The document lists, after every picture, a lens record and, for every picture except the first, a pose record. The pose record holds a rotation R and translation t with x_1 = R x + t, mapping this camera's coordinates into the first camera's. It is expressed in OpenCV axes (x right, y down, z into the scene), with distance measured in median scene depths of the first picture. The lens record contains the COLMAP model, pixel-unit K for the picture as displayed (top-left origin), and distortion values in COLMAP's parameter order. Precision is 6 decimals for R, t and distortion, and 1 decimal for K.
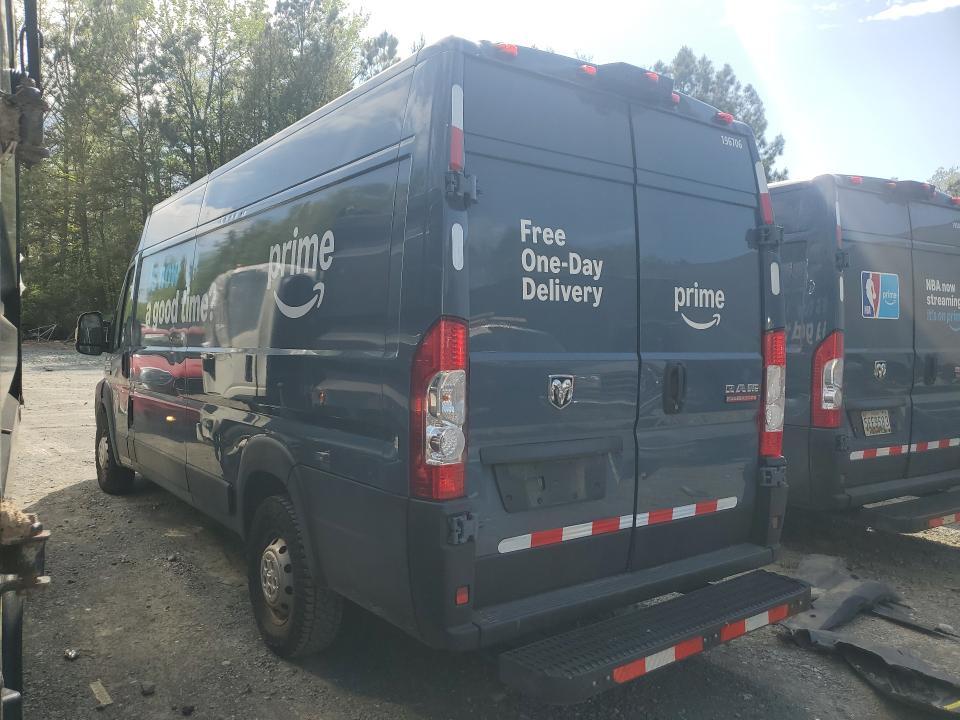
lens RADIAL K [[740.6, 0, 462.4], [0, 740.6, 357.1], [0, 0, 1]] dist [0.031747, -0.001530]
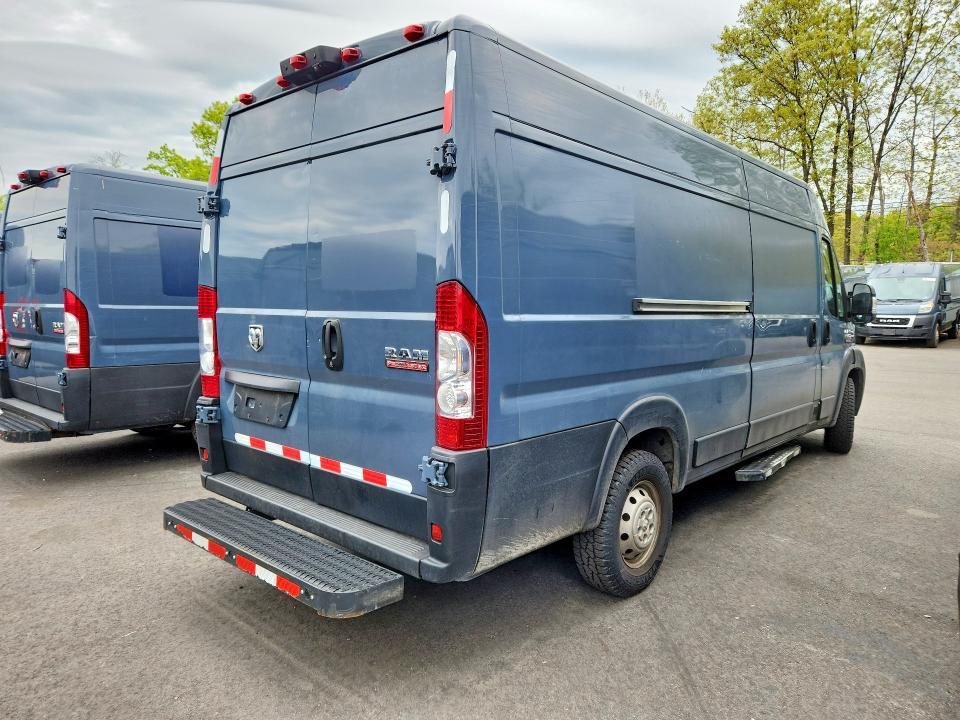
lens RADIAL K [[654.3, 0, 484.6], [0, 654.3, 351.8], [0, 0, 1]] dist [0.026103, -0.002732]
pose [[0.214289, 0.058913, -0.974992, 1.263397], [-0.030024, 0.998105, 0.053711, -0.003801], [0.976309, 0.017763, 0.215651, 1.049674]]
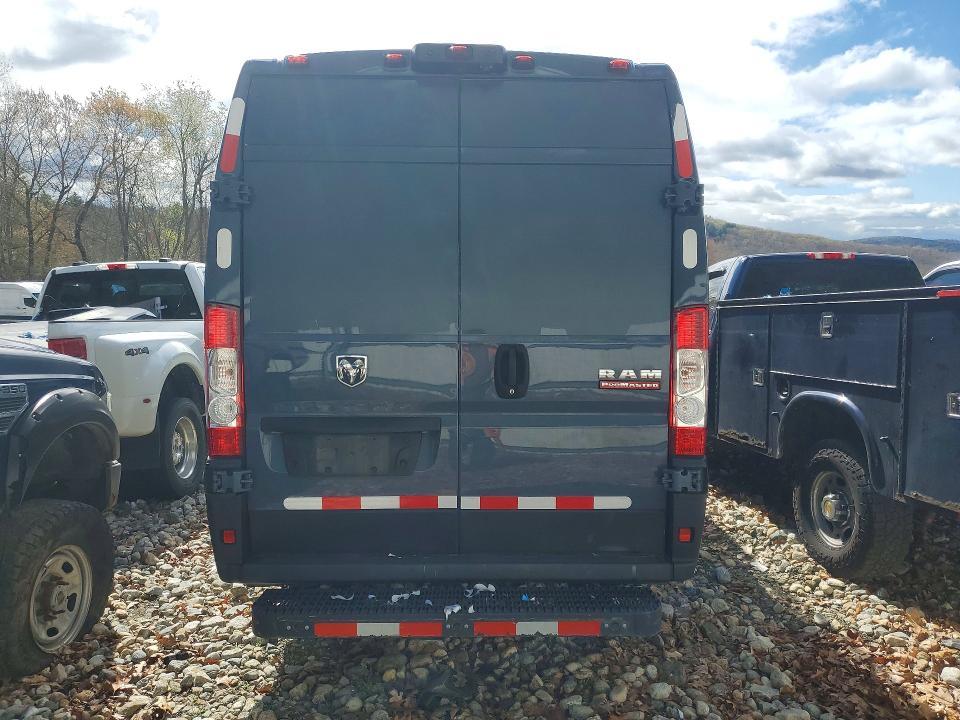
lens RADIAL K [[670.2, 0, 498.2], [0, 670.2, 361.1], [0, 0, 1]] dist [0.033638, -0.005363]
pose [[0.820431, 0.026708, -0.571121, 0.790615], [-0.004981, 0.999204, 0.039572, -0.005951], [0.571724, -0.029621, 0.819911, 0.297438]]
